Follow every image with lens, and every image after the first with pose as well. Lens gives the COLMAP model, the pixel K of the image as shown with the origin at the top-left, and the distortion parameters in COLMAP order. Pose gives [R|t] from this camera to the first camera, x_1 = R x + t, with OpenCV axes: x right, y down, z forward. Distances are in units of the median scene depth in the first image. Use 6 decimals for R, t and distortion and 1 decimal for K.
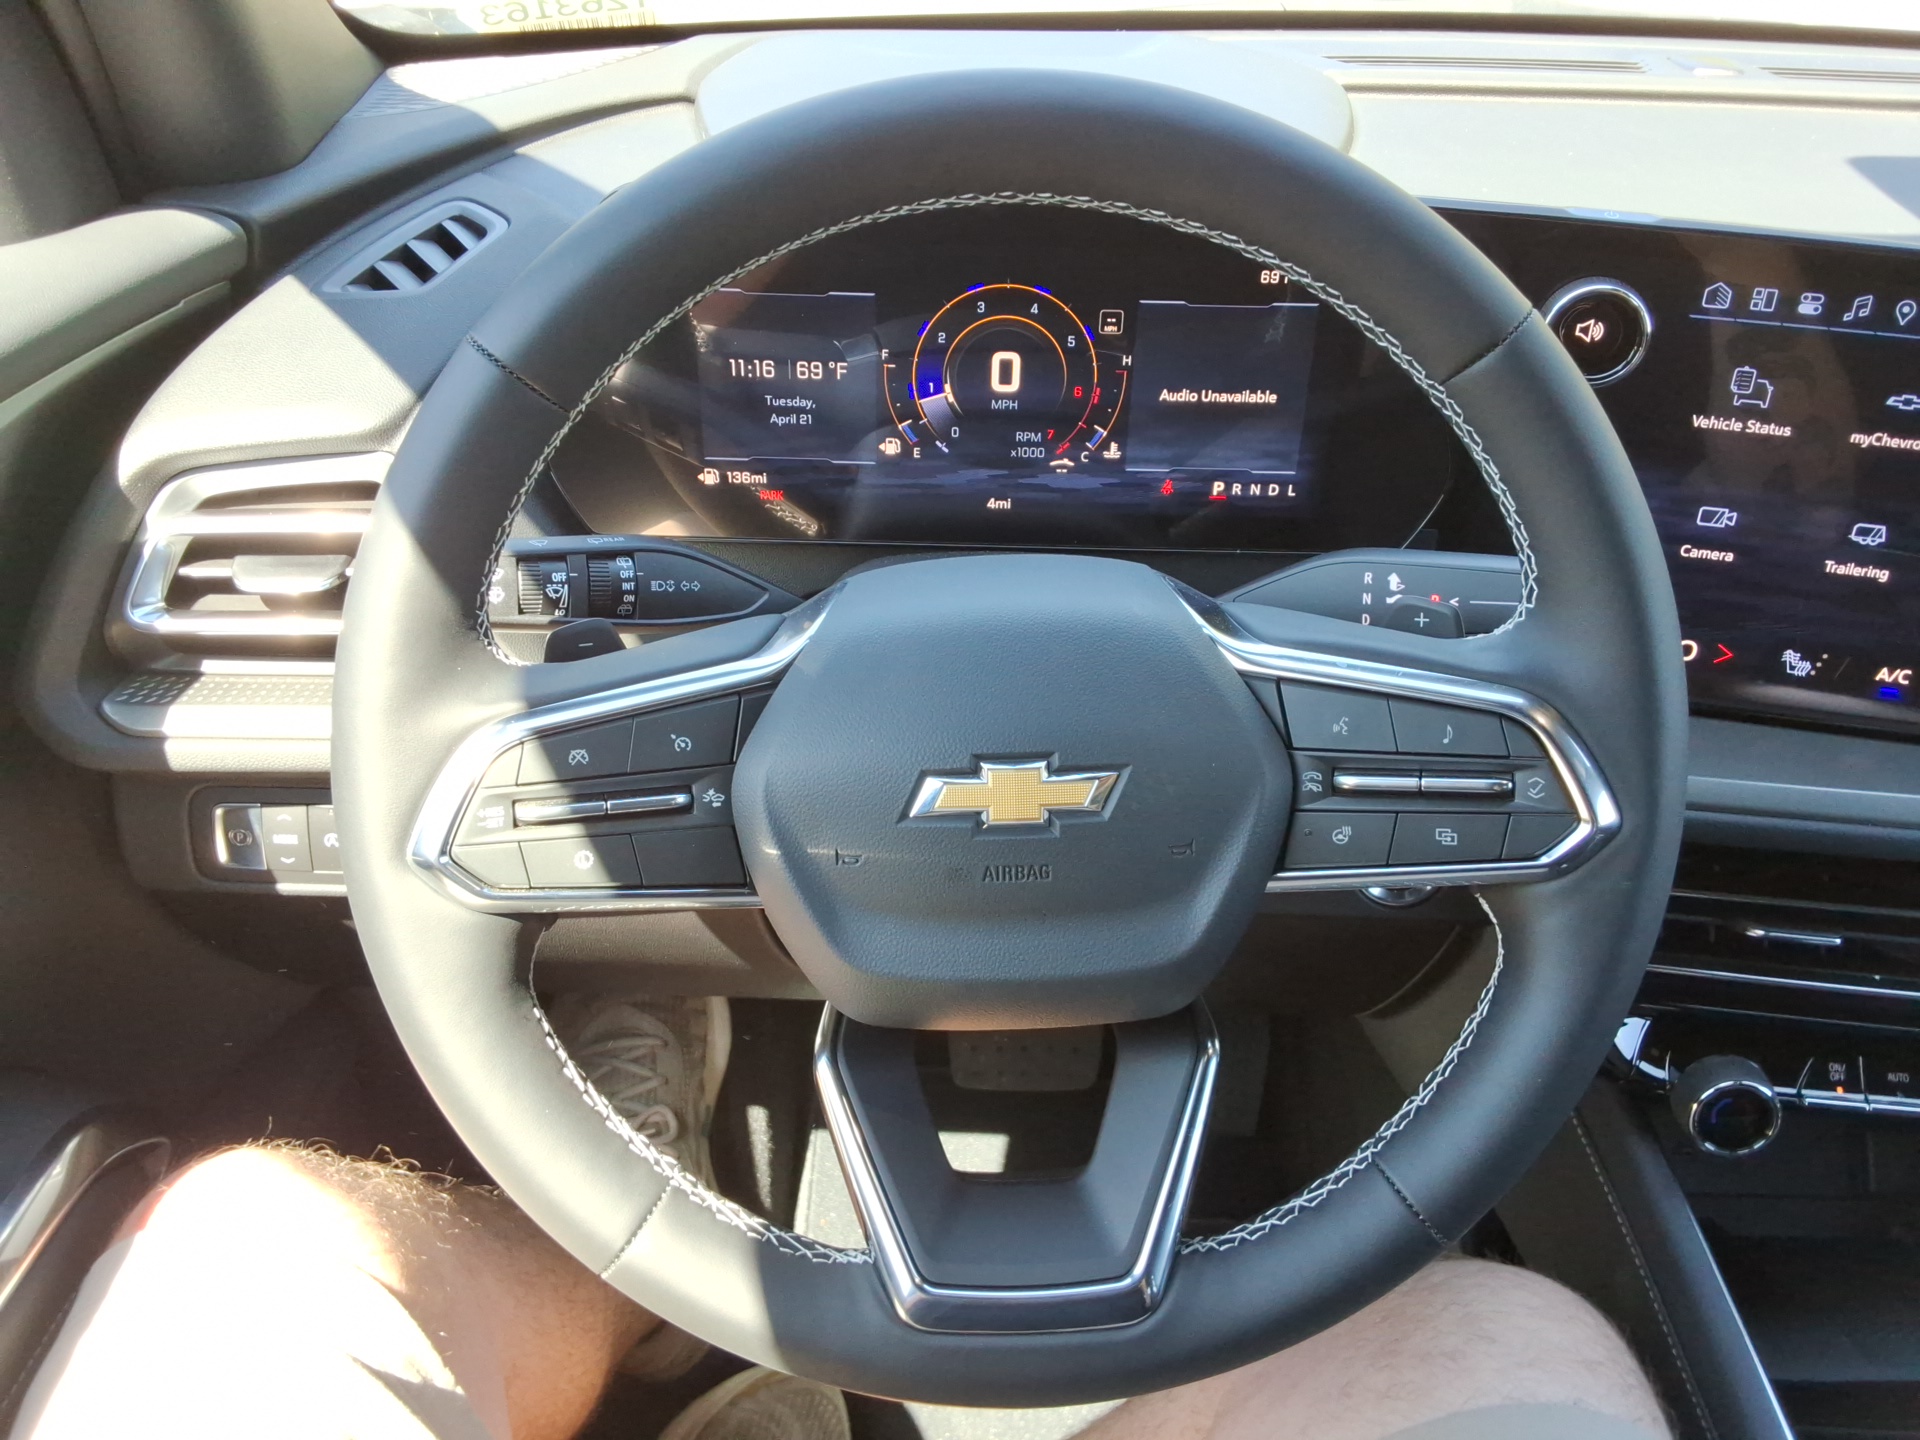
lens RADIAL K [[1559.6, 0, 949.3], [0, 1559.6, 674.5], [0, 0, 1]] dist [0.090895, -0.132291]
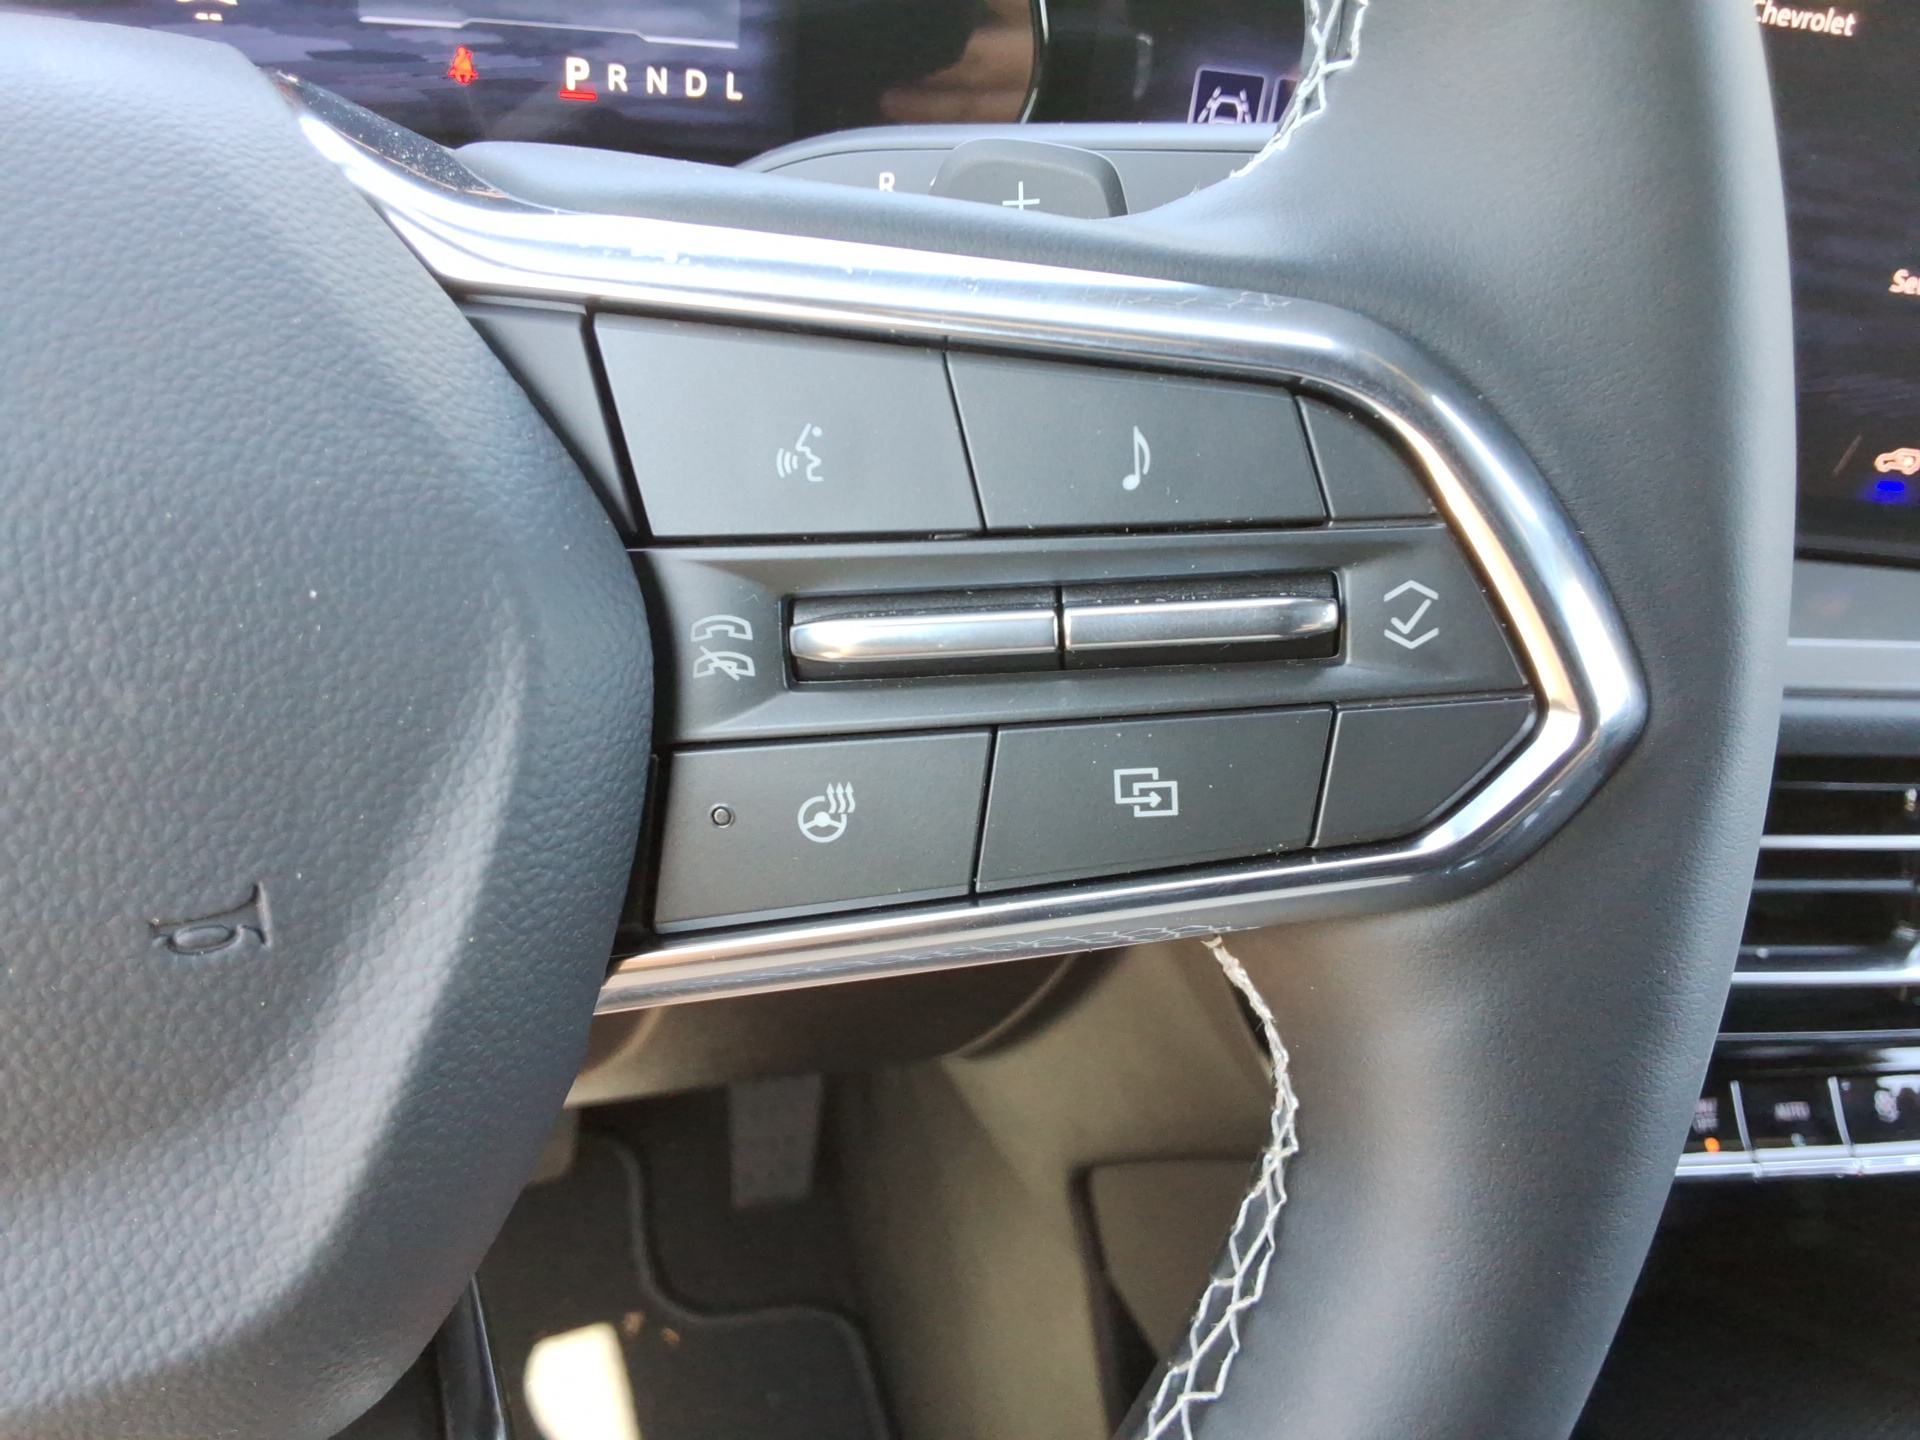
lens RADIAL K [[1559.6, 0, 963.9], [0, 1559.6, 704.7], [0, 0, 1]] dist [0.090895, -0.132291]
pose [[0.959367, -0.068132, 0.273812, 0.148798], [0.053678, 0.996757, 0.059946, 0.049174], [-0.277009, -0.042813, 0.959913, 0.536650]]
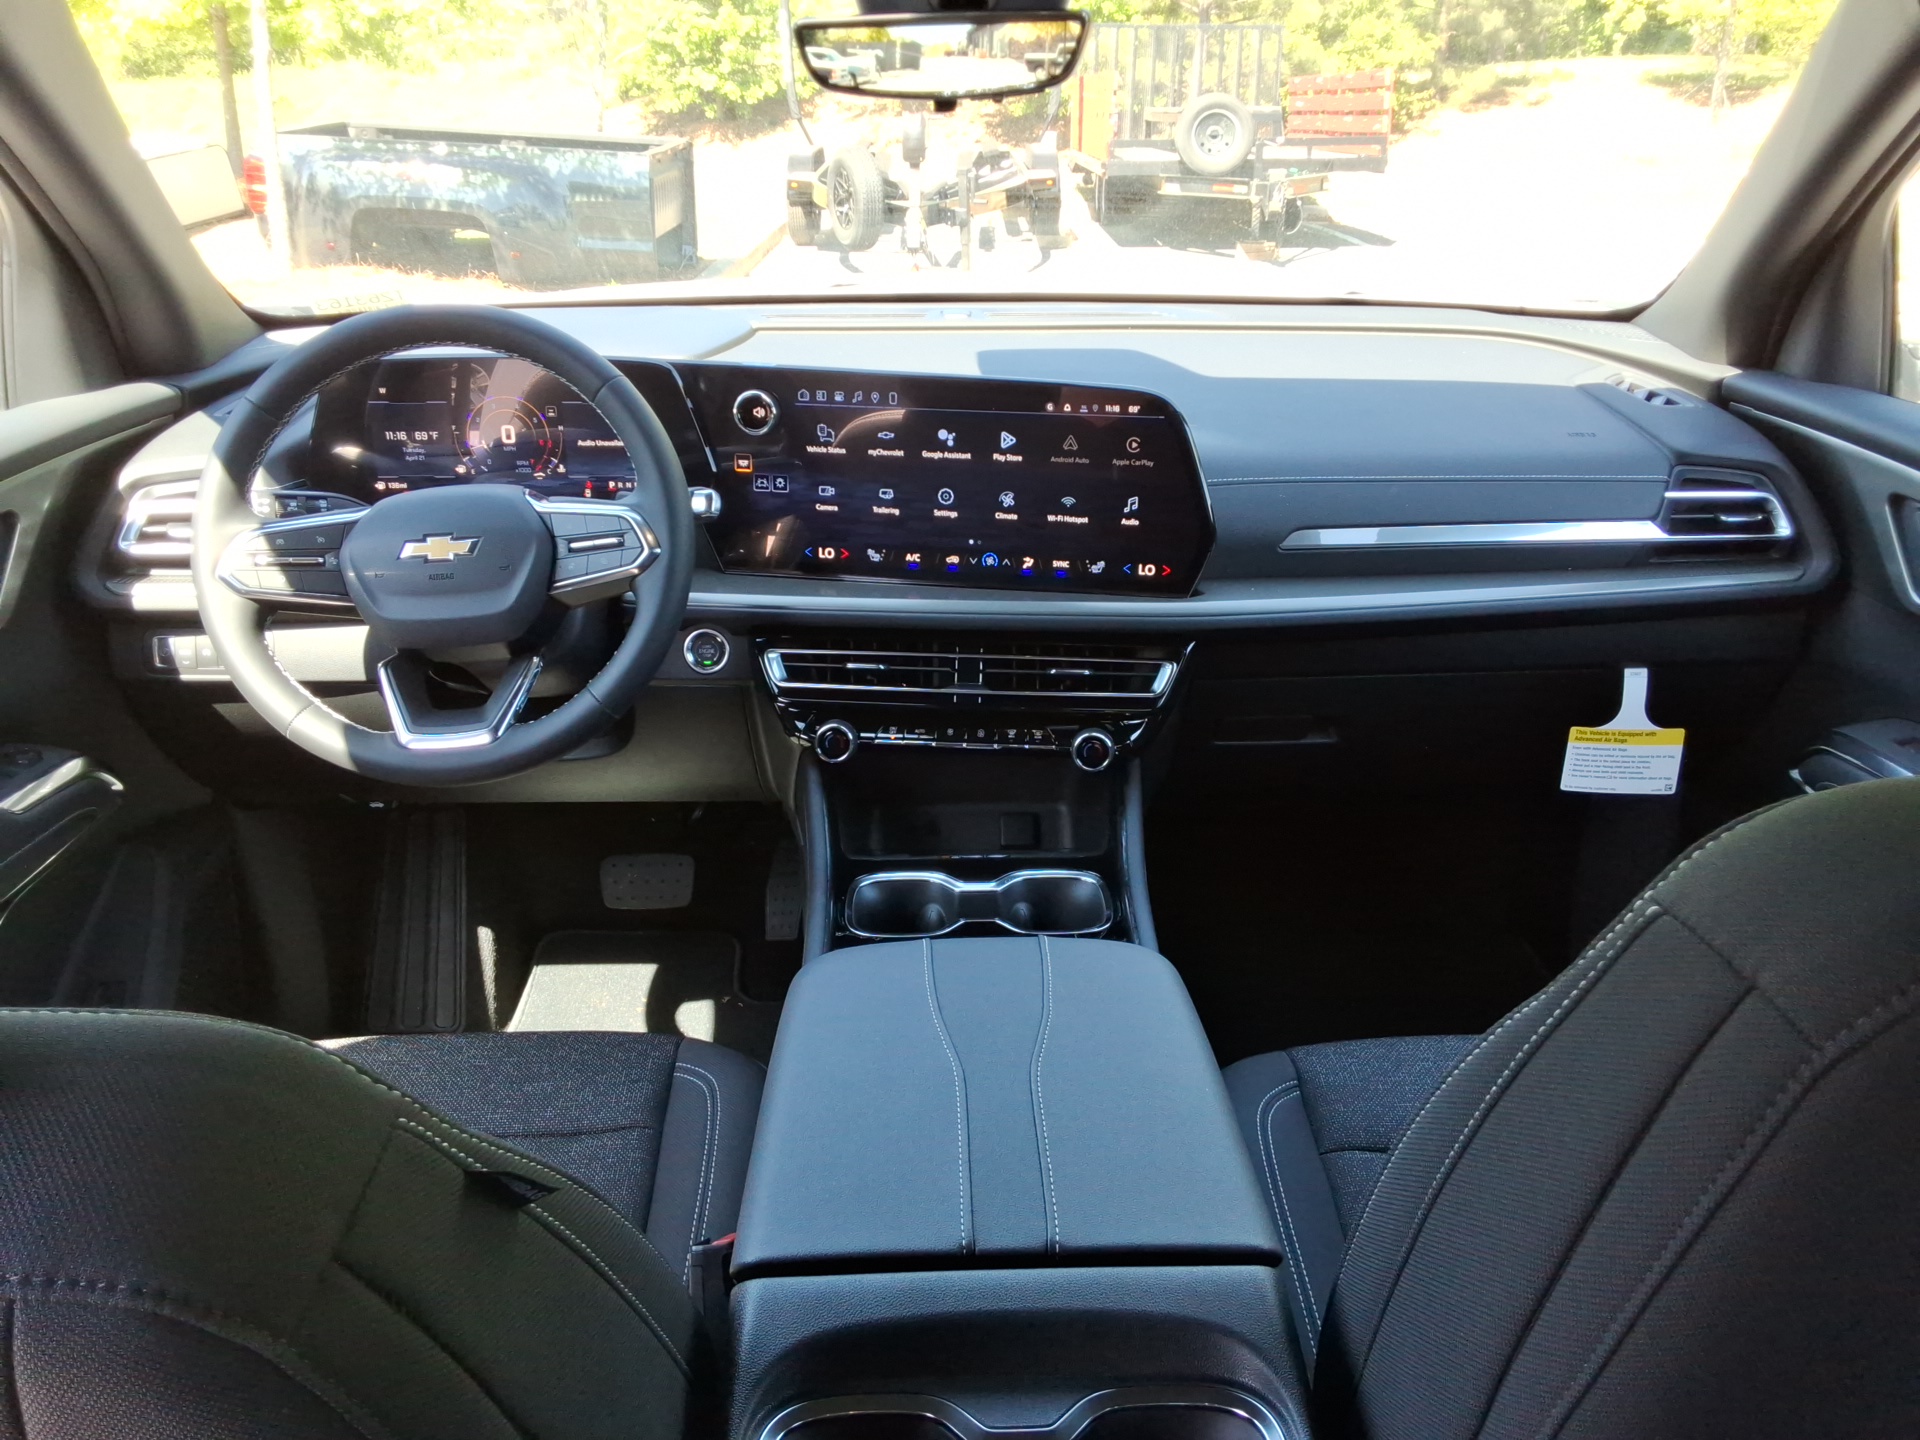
lens RADIAL K [[1559.6, 0, 988.6], [0, 1559.6, 687.6], [0, 0, 1]] dist [0.090895, -0.132291]
pose [[0.999221, -0.035708, 0.016793, 0.706797], [0.038140, 0.983117, -0.178961, 0.631270], [-0.010119, 0.179462, 0.983713, -1.256541]]
